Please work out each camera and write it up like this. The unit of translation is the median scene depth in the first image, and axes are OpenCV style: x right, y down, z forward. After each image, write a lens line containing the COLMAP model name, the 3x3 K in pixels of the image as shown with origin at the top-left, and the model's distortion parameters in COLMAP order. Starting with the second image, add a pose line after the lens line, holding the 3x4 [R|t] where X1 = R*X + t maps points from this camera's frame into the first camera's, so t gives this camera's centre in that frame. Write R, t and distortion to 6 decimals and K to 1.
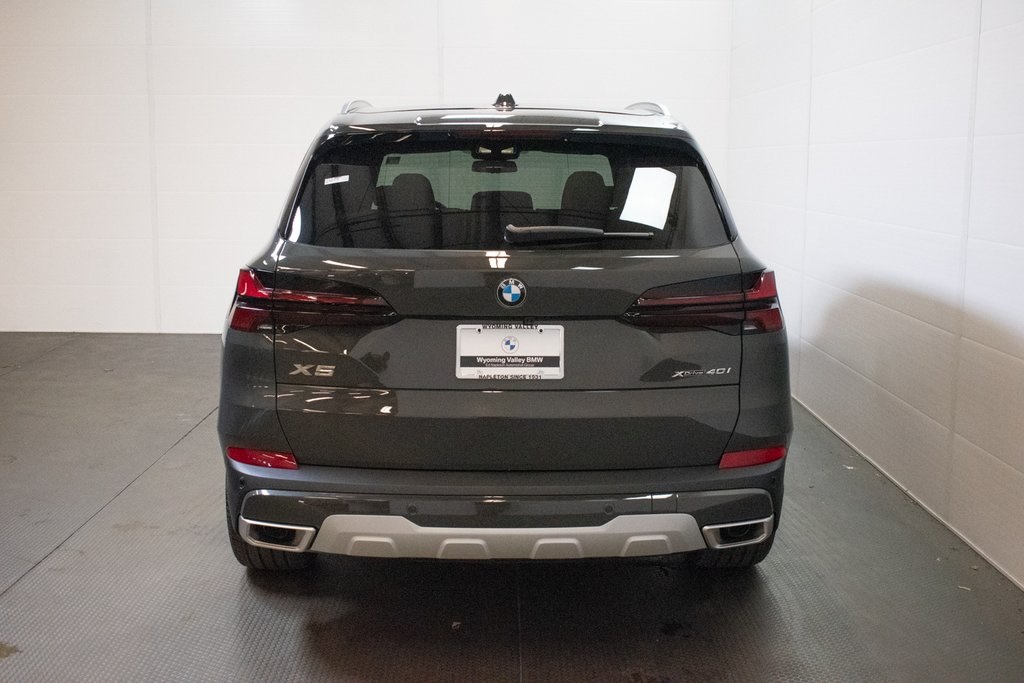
lens RADIAL K [[1137.4, 0, 512.0], [0, 1137.4, 341.5], [0, 0, 1]] dist [-0.024207, -0.013642]
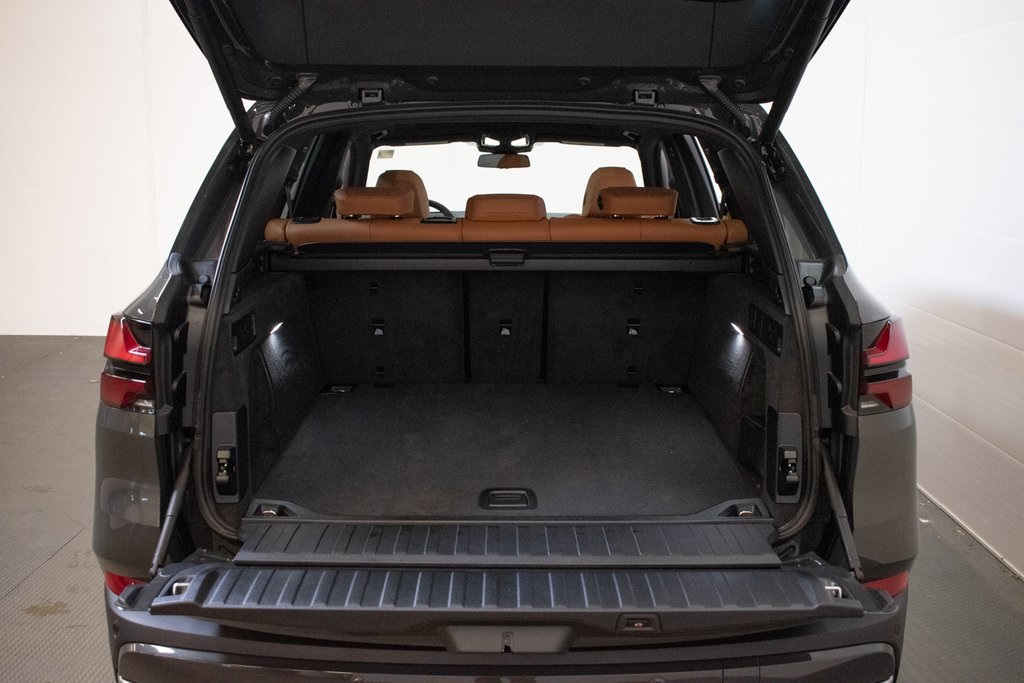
lens RADIAL K [[1002.1, 0, 512.0], [0, 1002.1, 341.5], [0, 0, 1]] dist [-0.046272, -0.005529]
pose [[0.999732, 0.002492, -0.023005, 0.008772], [-0.001902, 0.999669, 0.025643, -0.040287], [0.023061, -0.025593, 0.999406, 0.262106]]
